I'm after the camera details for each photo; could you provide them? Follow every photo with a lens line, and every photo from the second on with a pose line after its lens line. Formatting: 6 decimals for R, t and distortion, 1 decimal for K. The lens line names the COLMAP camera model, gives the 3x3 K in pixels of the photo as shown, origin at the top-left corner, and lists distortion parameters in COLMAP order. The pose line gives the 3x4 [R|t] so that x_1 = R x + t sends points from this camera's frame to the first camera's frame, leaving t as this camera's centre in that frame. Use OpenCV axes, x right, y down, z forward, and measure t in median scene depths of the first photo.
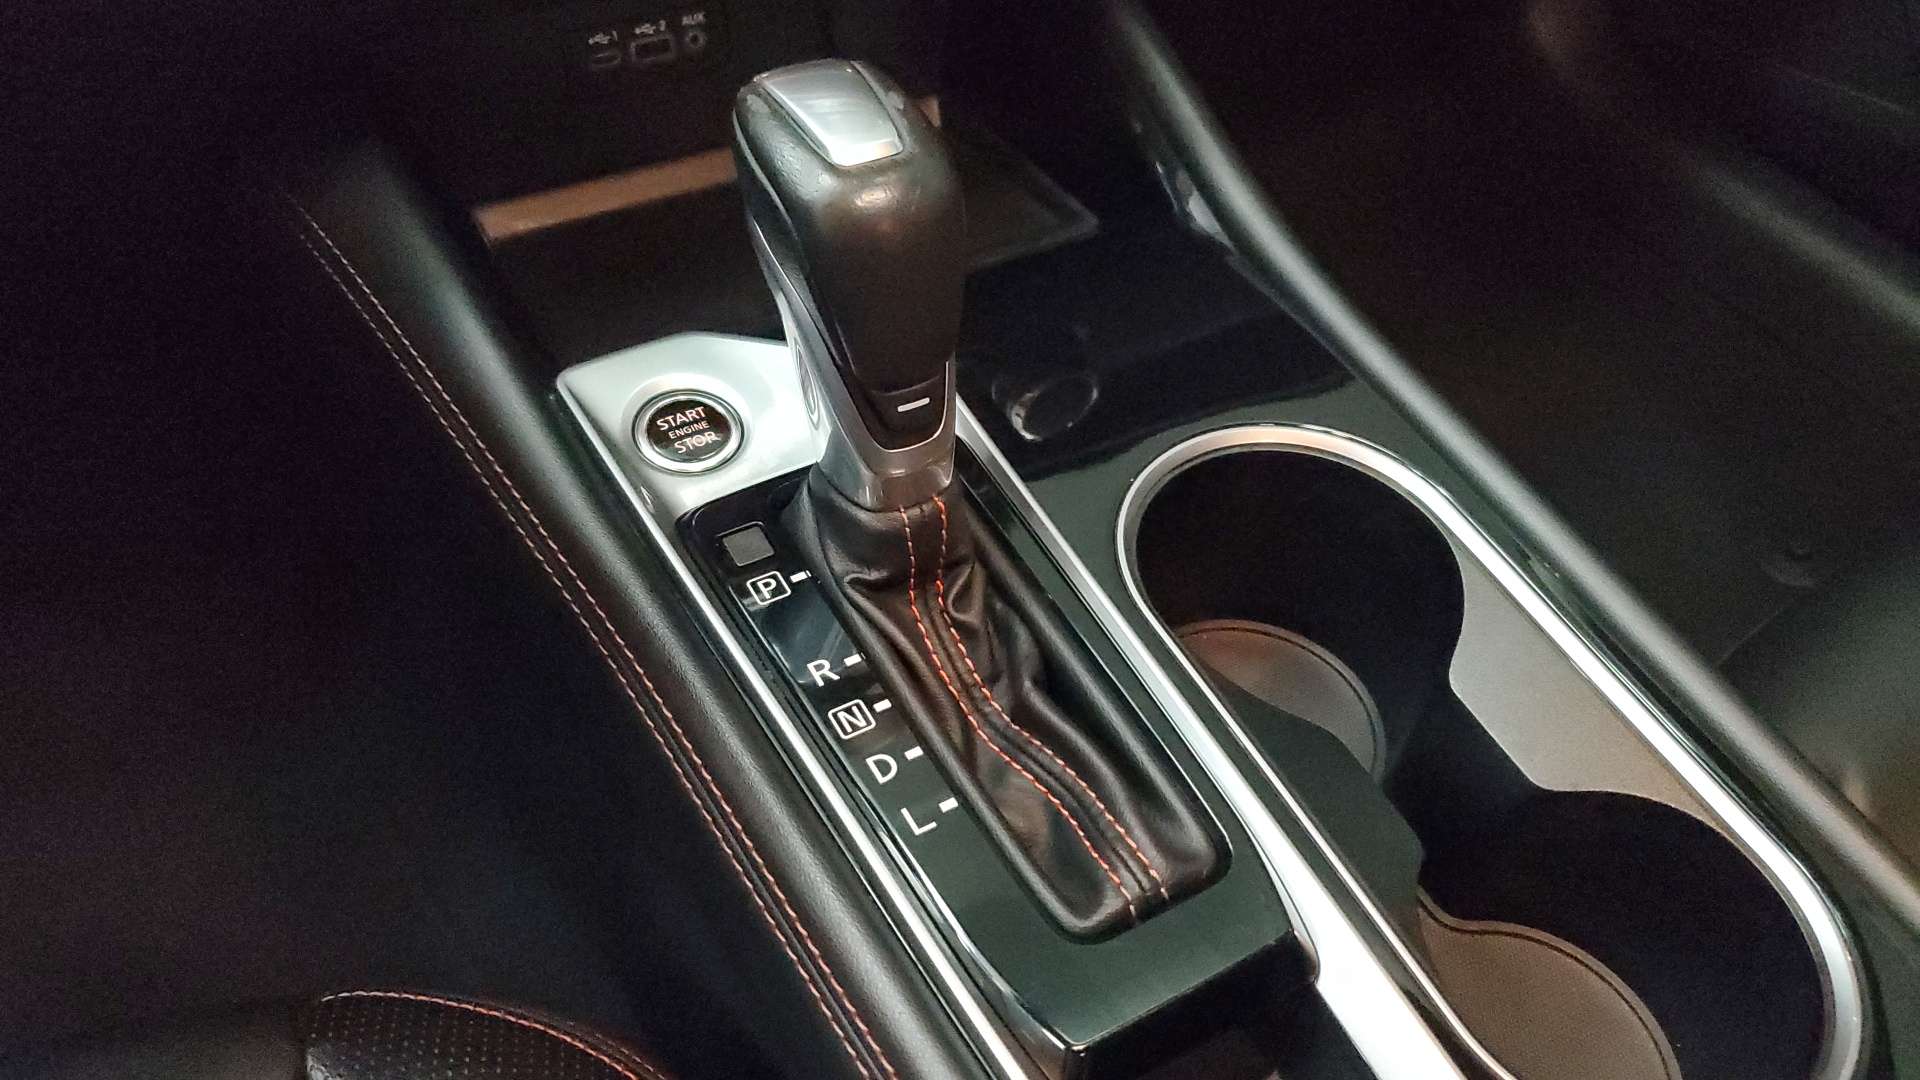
lens RADIAL K [[1524.0, 0, 956.1], [0, 1524.0, 538.6], [0, 0, 1]] dist [0.067090, -0.079603]
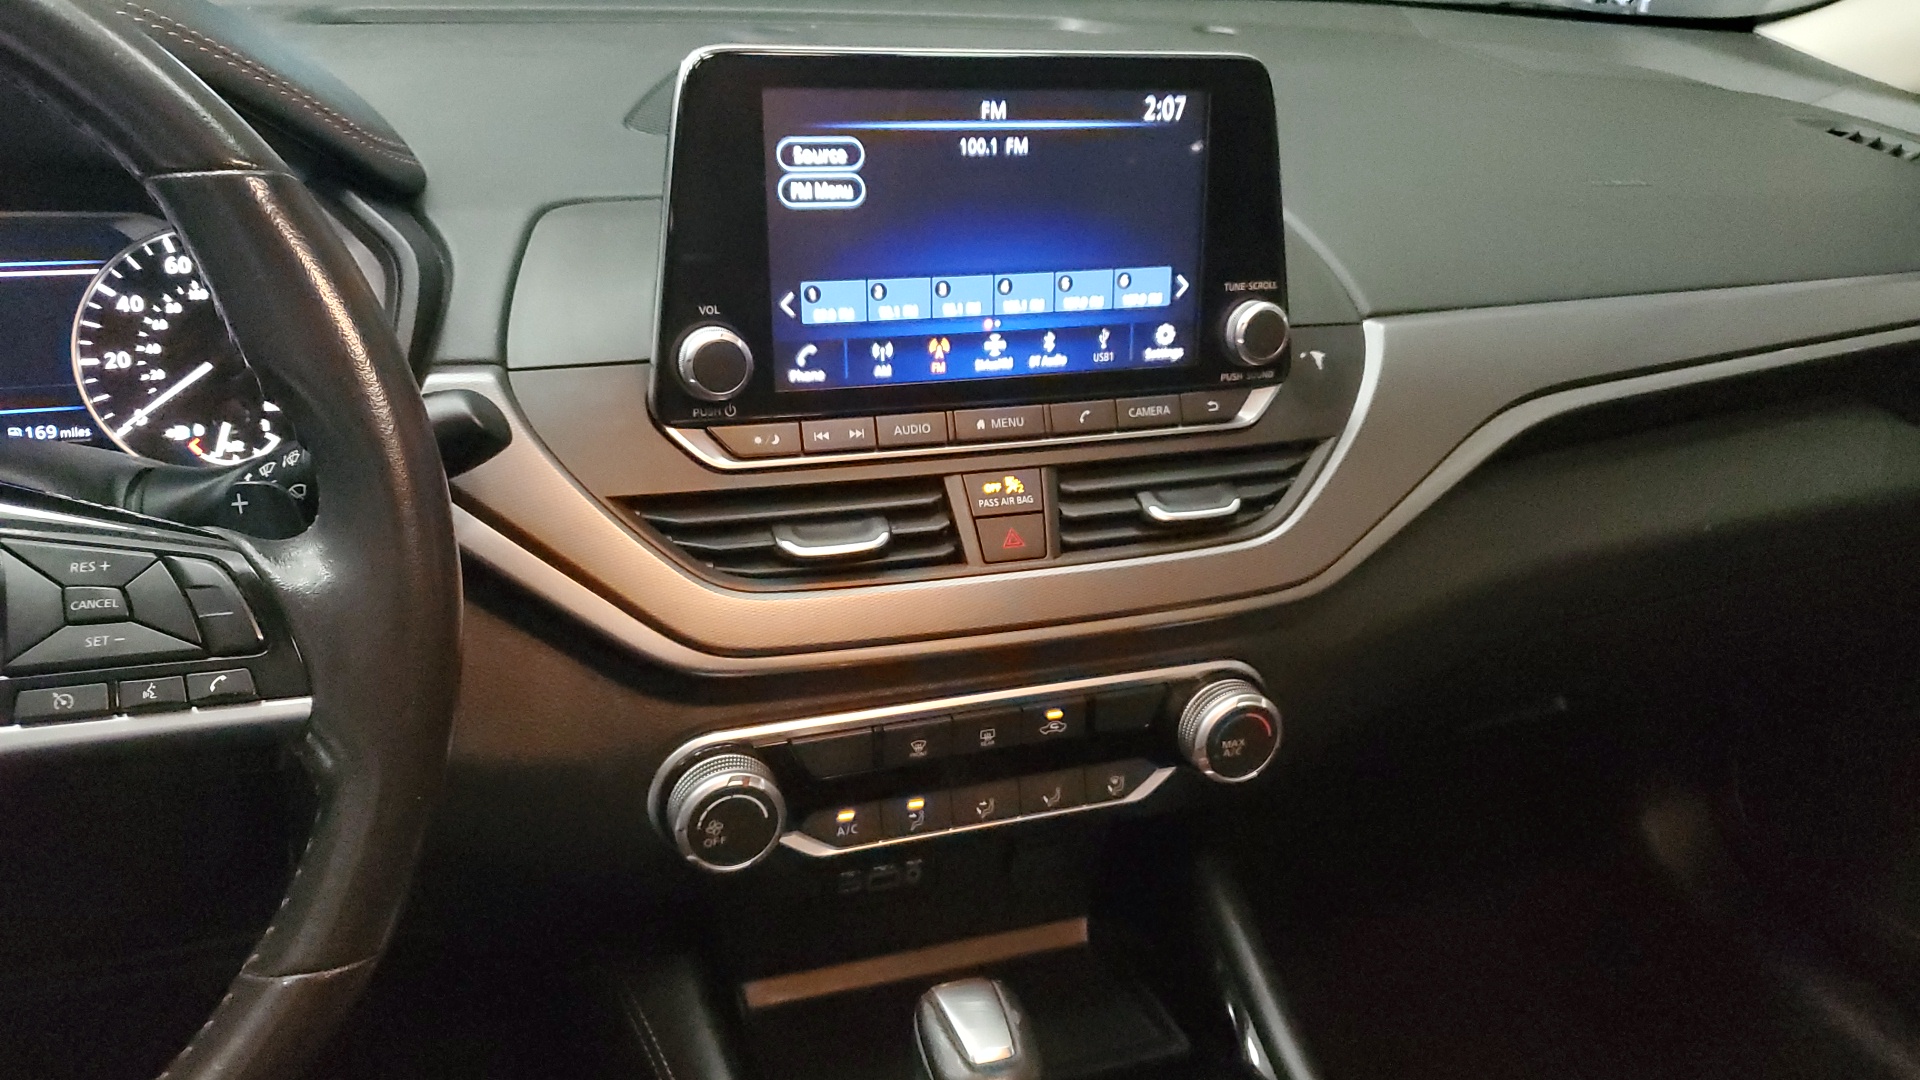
lens RADIAL K [[1524.0, 0, 960.6], [0, 1524.0, 533.3], [0, 0, 1]] dist [0.067090, -0.079603]
pose [[0.983432, 0.072458, -0.166168, 0.107142], [-0.127084, 0.929244, -0.346924, -0.159864], [0.129273, 0.362293, 0.923056, -0.527629]]
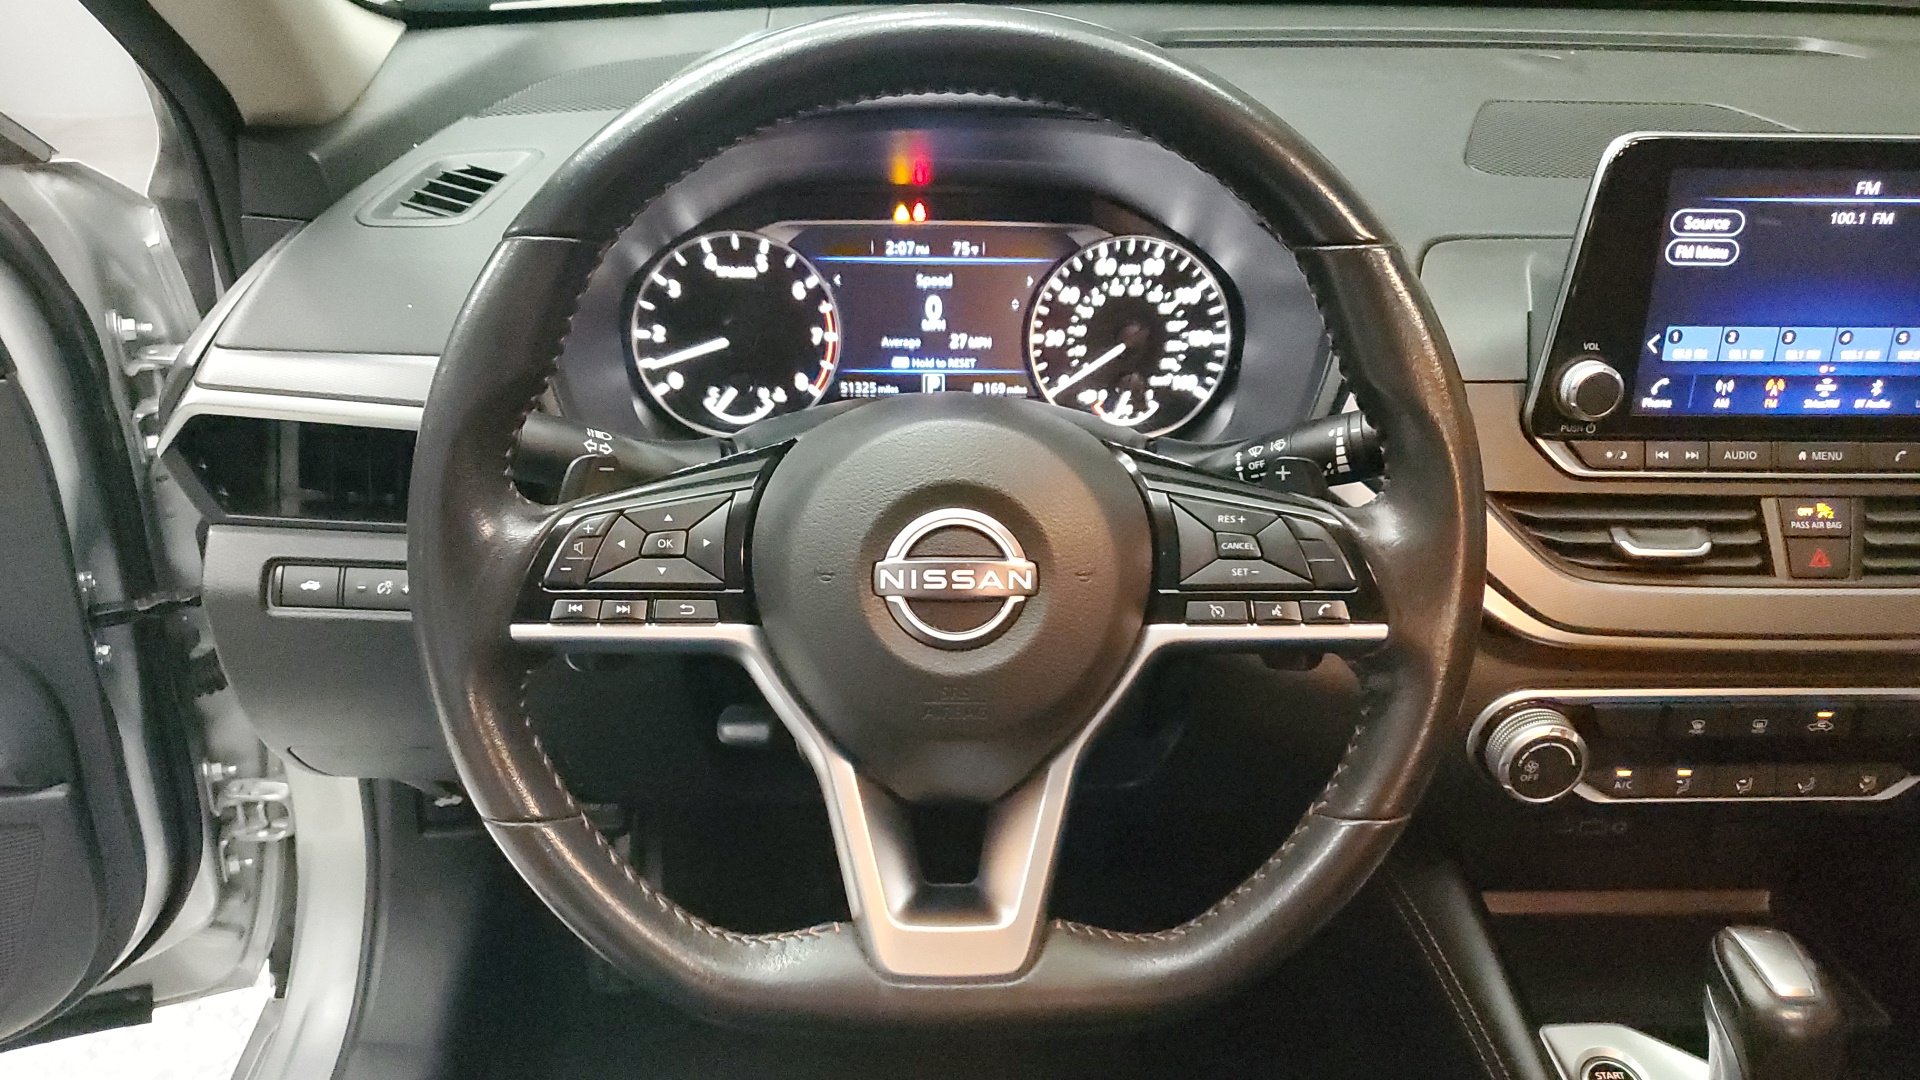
lens RADIAL K [[1524.0, 0, 962.1], [0, 1524.0, 549.8], [0, 0, 1]] dist [0.067090, -0.079603]
pose [[0.896540, 0.194042, -0.398201, -0.257188], [-0.308067, 0.919078, -0.245743, 0.029236], [0.318293, 0.342991, 0.883768, -0.972261]]
